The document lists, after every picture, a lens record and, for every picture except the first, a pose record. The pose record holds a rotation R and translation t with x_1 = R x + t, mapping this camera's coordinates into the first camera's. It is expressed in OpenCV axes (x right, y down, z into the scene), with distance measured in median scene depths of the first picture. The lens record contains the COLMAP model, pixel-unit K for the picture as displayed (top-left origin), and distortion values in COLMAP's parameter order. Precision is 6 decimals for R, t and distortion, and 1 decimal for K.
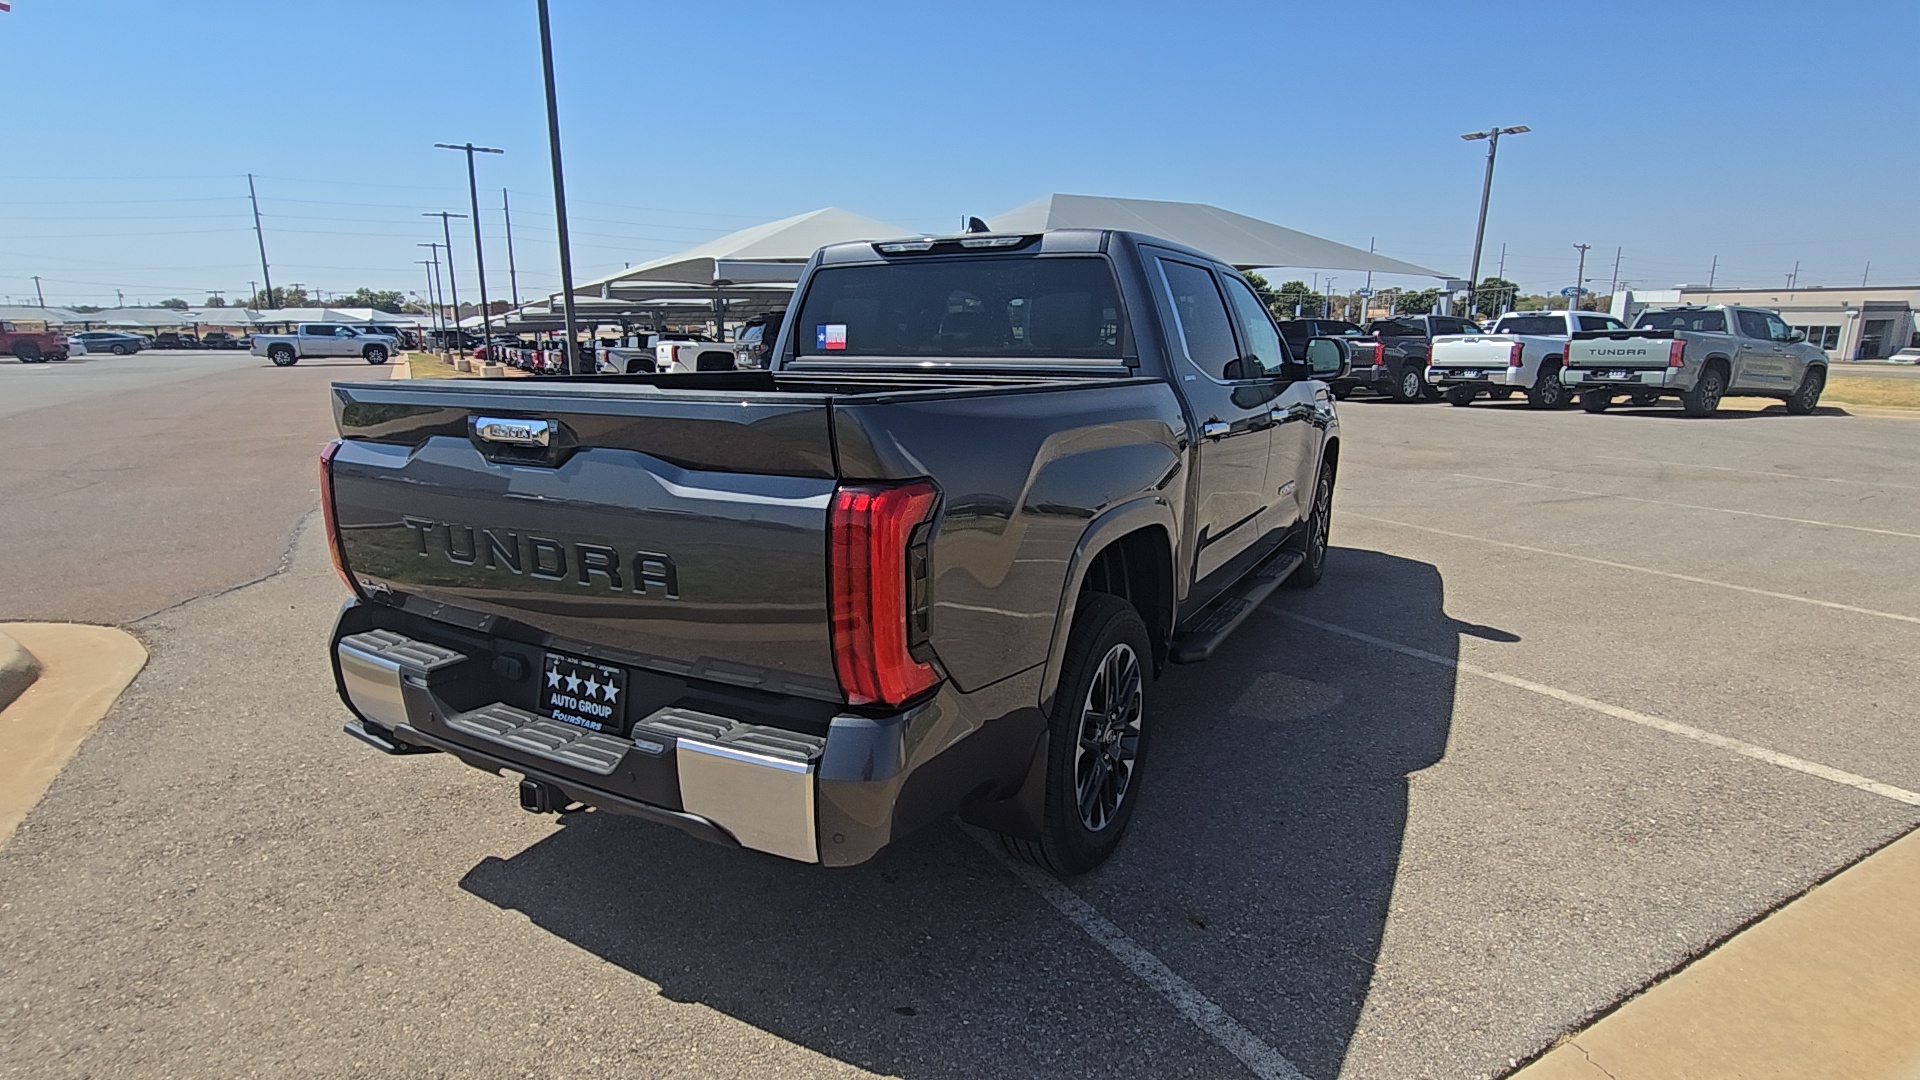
lens RADIAL K [[966.2, 0, 956.2], [0, 966.2, 543.9], [0, 0, 1]] dist [0.001245, -0.000549]
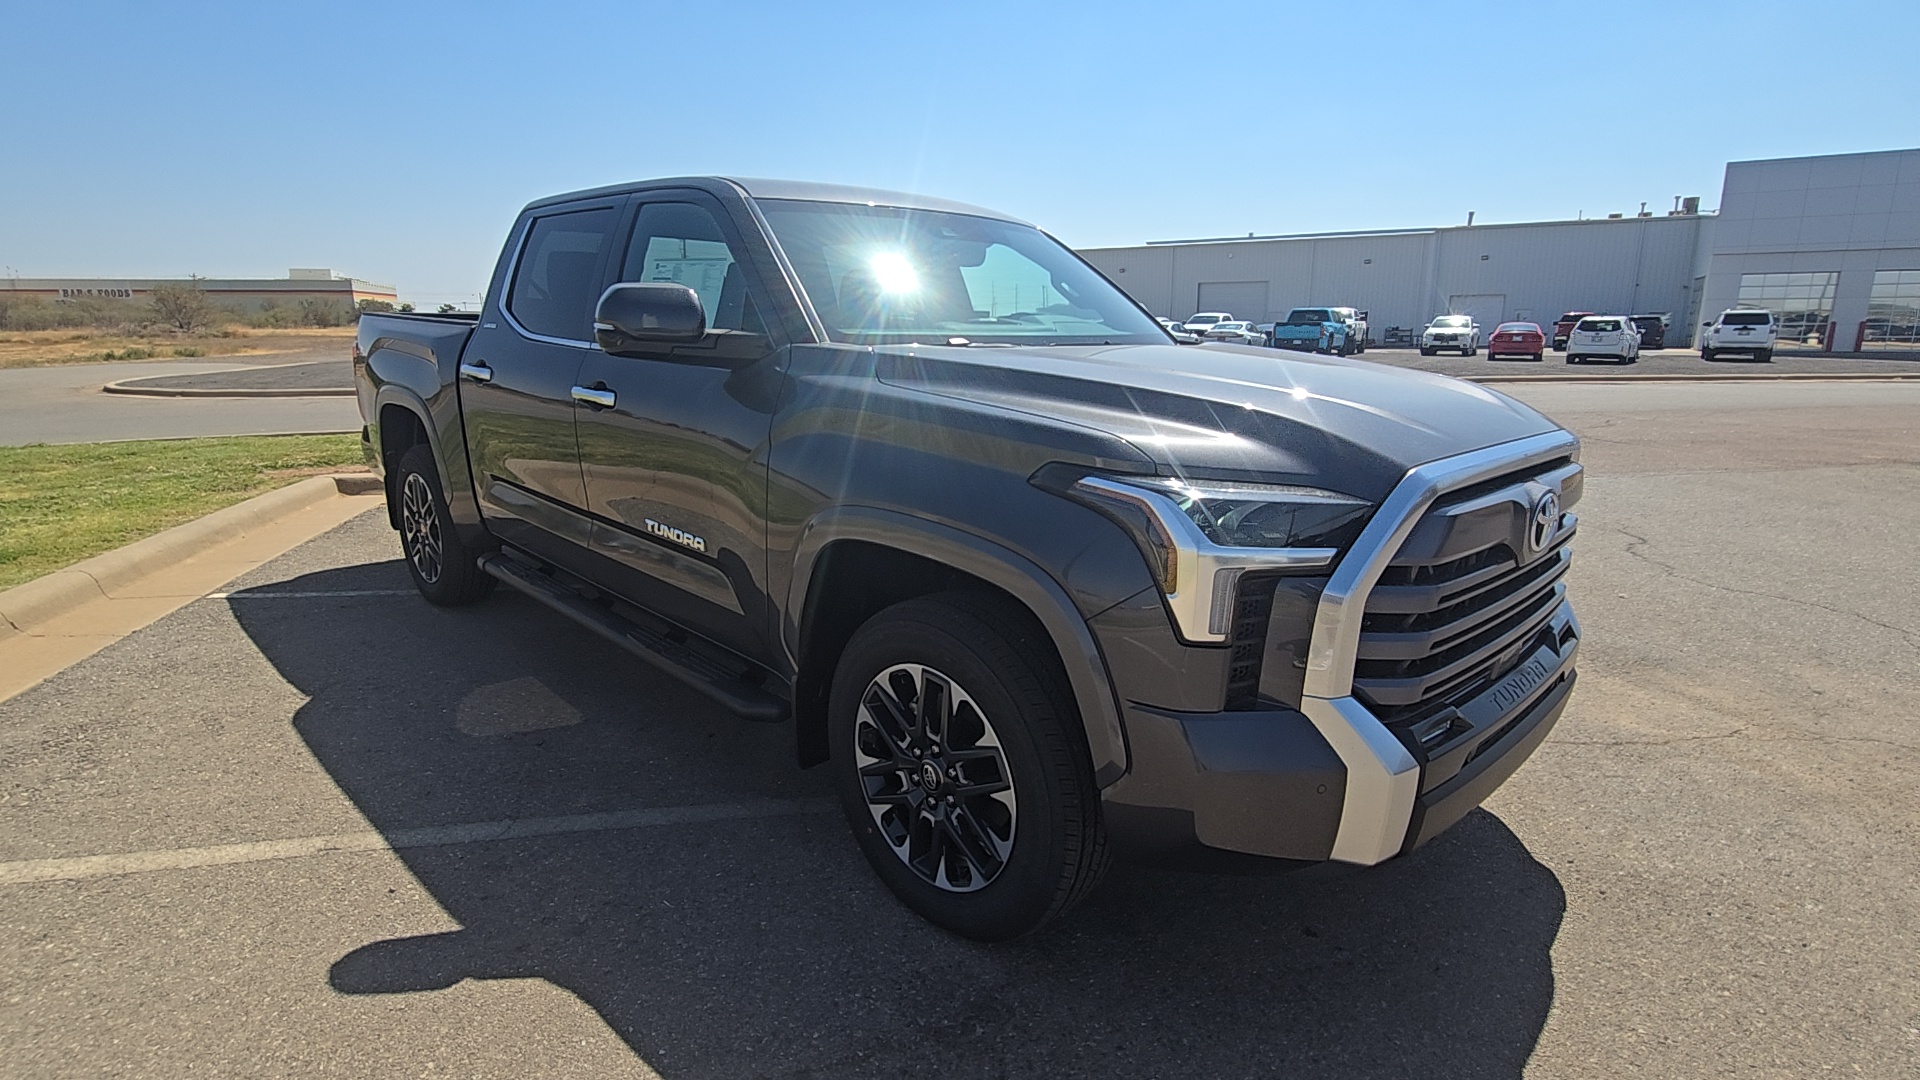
lens RADIAL K [[966.2, 0, 949.1], [0, 966.2, 549.6], [0, 0, 1]] dist [0.001245, -0.000549]
pose [[-0.279561, 0.224318, -0.933556, 1.010571], [-0.216498, 0.932556, 0.288910, -0.307718], [0.935401, 0.282881, -0.212142, 1.513226]]
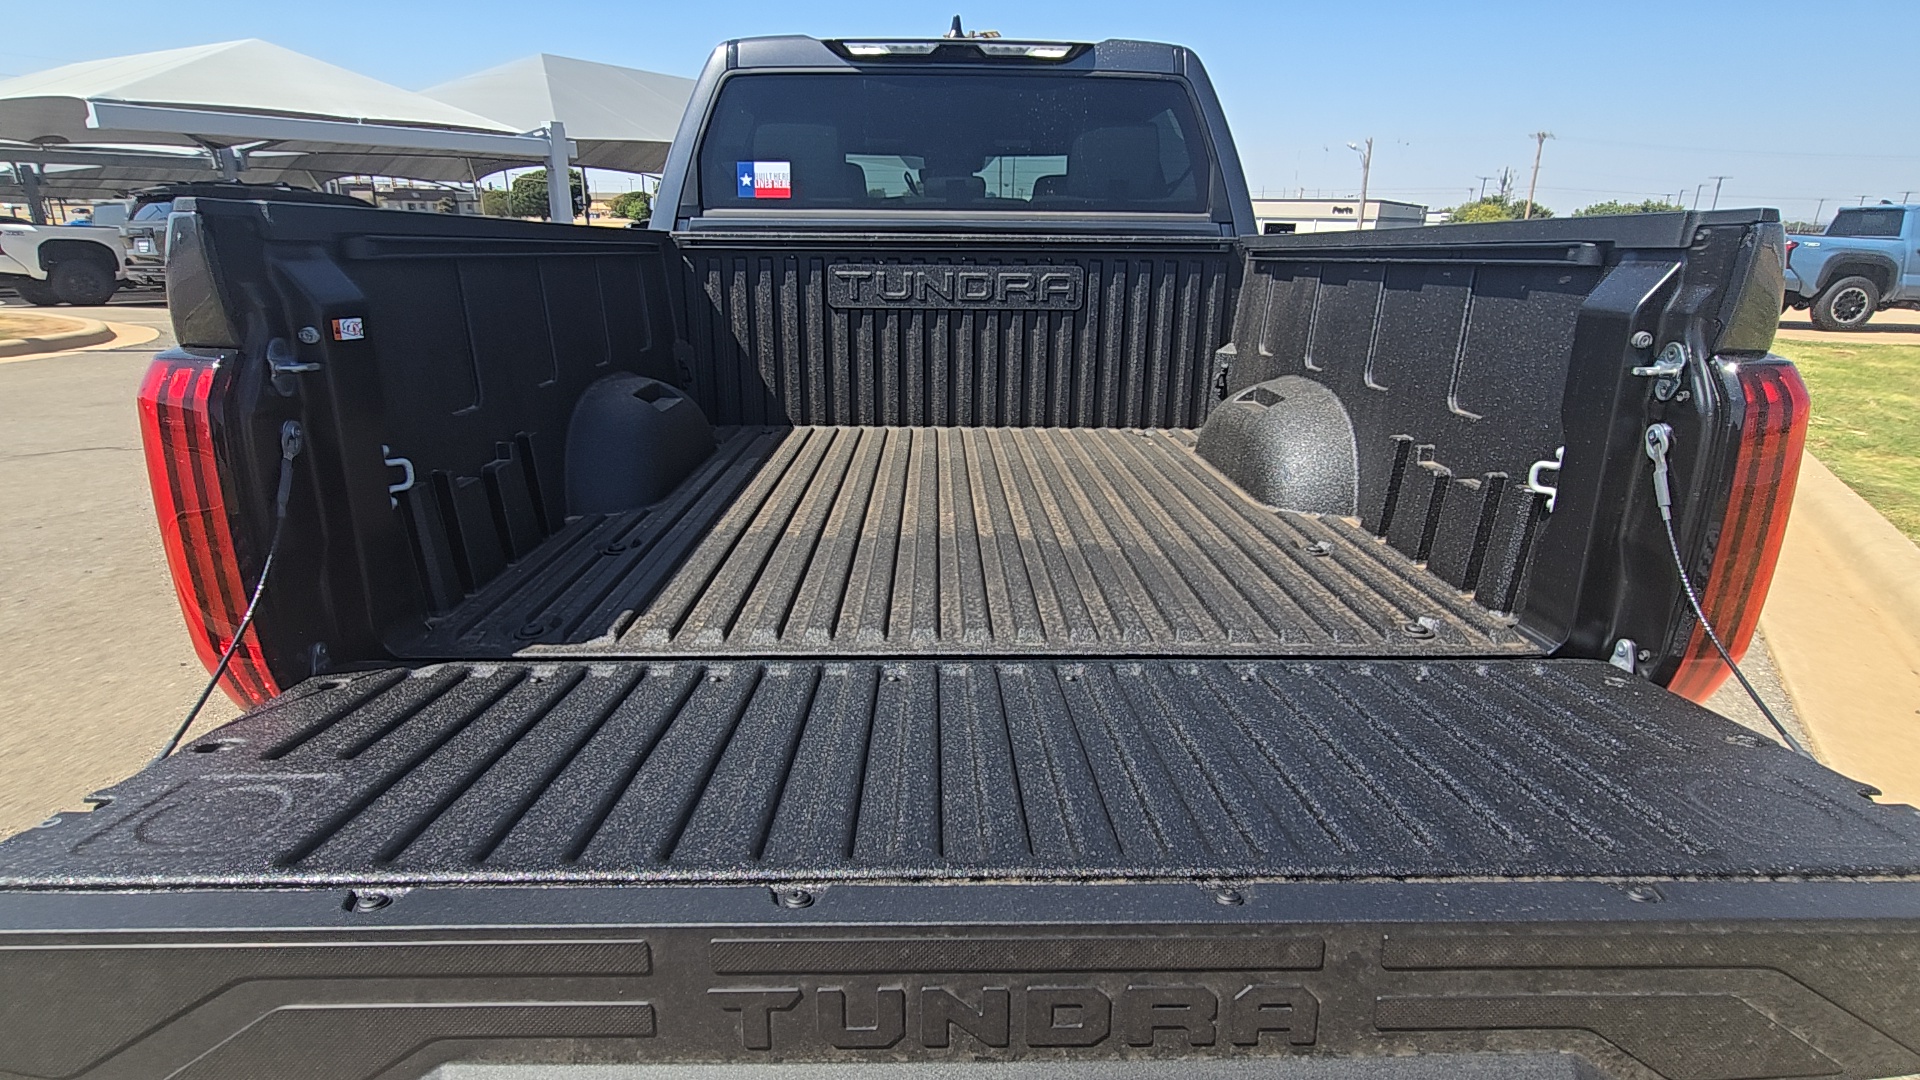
lens RADIAL K [[966.2, 0, 953.0], [0, 966.2, 544.5], [0, 0, 1]] dist [0.001245, -0.000549]
pose [[0.863173, -0.144806, 0.483697, -0.359824], [0.095840, 0.987565, 0.124623, -0.030360], [-0.495728, -0.061214, 0.866318, 0.308666]]
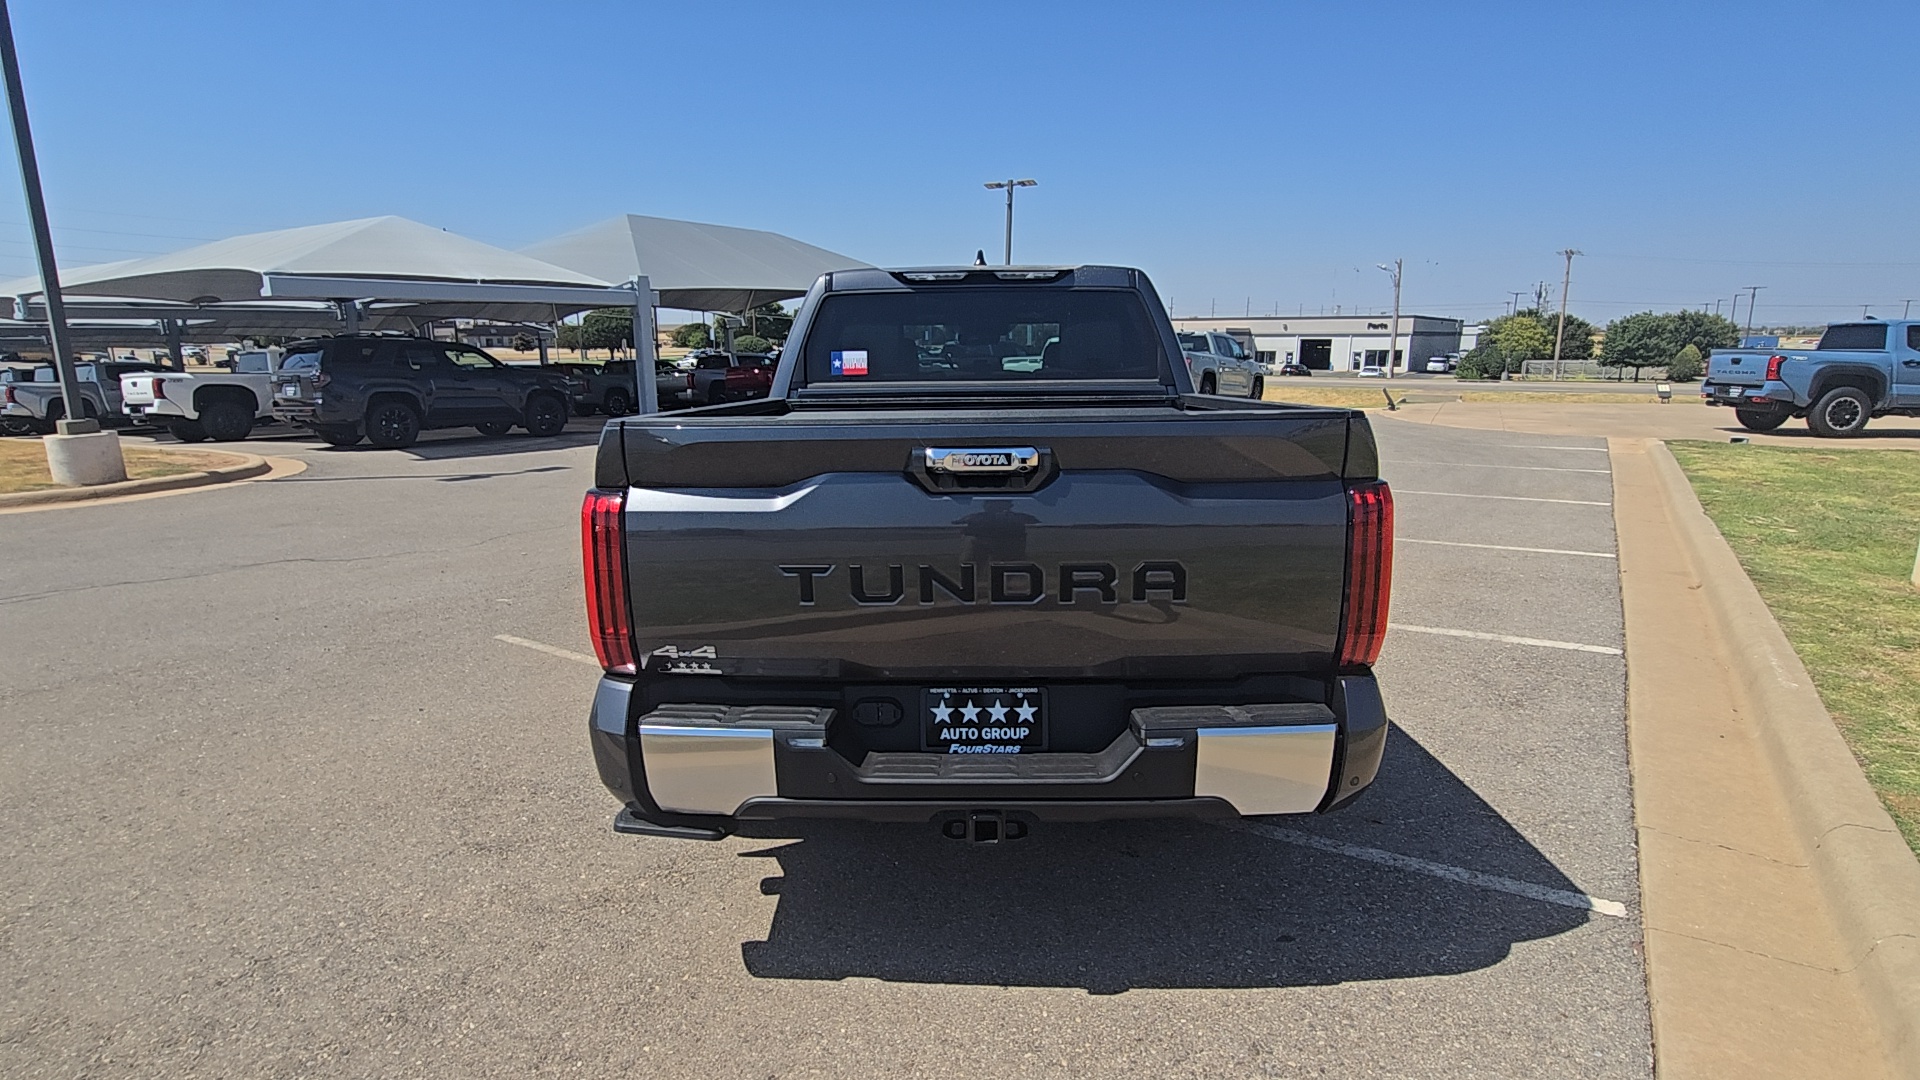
lens RADIAL K [[966.2, 0, 954.6], [0, 966.2, 546.0], [0, 0, 1]] dist [0.001245, -0.000549]
pose [[0.884616, -0.098039, 0.455897, -0.477620], [0.107783, 0.994164, 0.004650, -0.018329], [-0.453692, 0.045024, 0.890020, 0.067745]]
